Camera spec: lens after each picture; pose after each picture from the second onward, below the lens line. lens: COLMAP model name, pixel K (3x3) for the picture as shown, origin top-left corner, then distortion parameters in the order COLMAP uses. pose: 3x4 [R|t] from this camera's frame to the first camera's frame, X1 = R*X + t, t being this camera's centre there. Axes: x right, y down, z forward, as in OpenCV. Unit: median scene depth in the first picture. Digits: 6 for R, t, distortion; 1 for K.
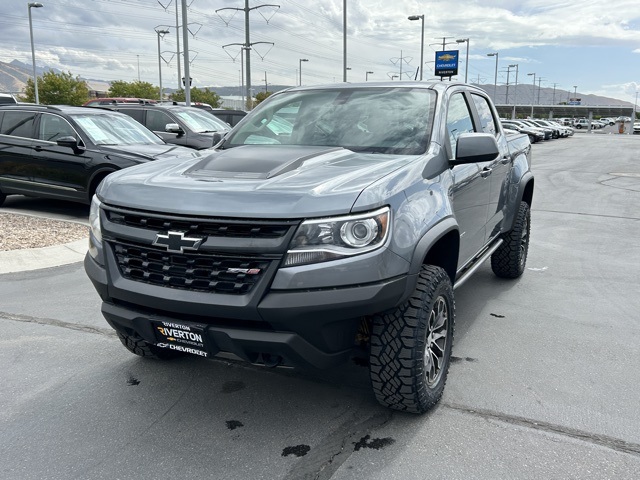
lens RADIAL K [[596.4, 0, 324.0], [0, 596.4, 241.1], [0, 0, 1]] dist [0.091706, -0.151192]
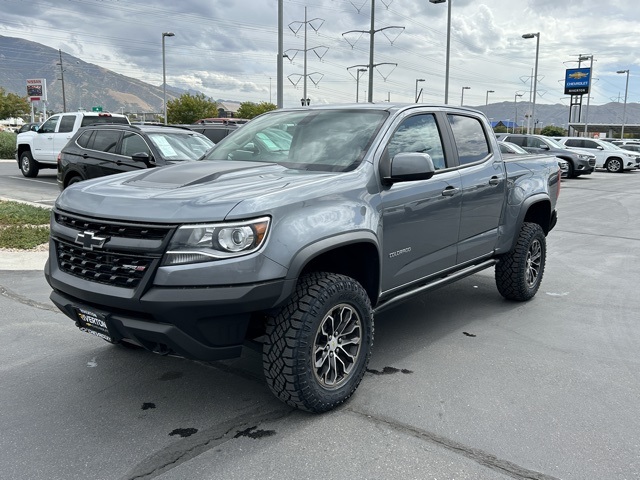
lens RADIAL K [[596.4, 0, 324.0], [0, 596.4, 241.1], [0, 0, 1]] dist [0.091706, -0.151192]
pose [[0.979602, 0.042117, -0.196483, 0.413929], [-0.048253, 0.998482, -0.026549, 0.011327], [0.195067, 0.035488, 0.980148, -0.057959]]
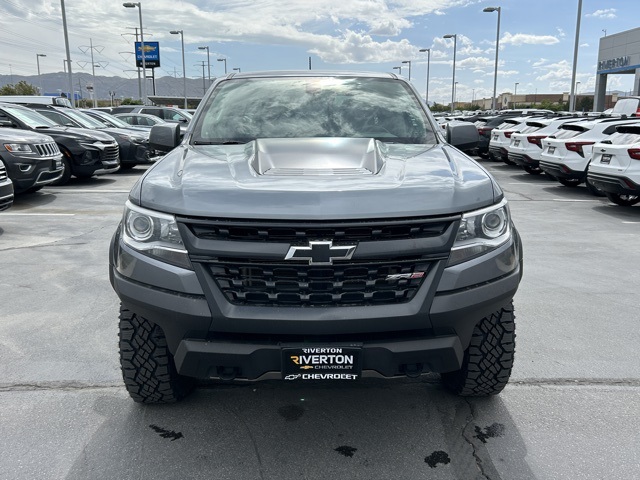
lens RADIAL K [[605.2, 0, 320.0], [0, 605.2, 240.0], [0, 0, 1]] dist [0.037111, -0.012552]
pose [[0.890103, -0.099839, 0.444690, -0.602194], [0.096751, 0.994865, 0.029702, -0.040596], [-0.445372, 0.016587, 0.895192, 0.219130]]
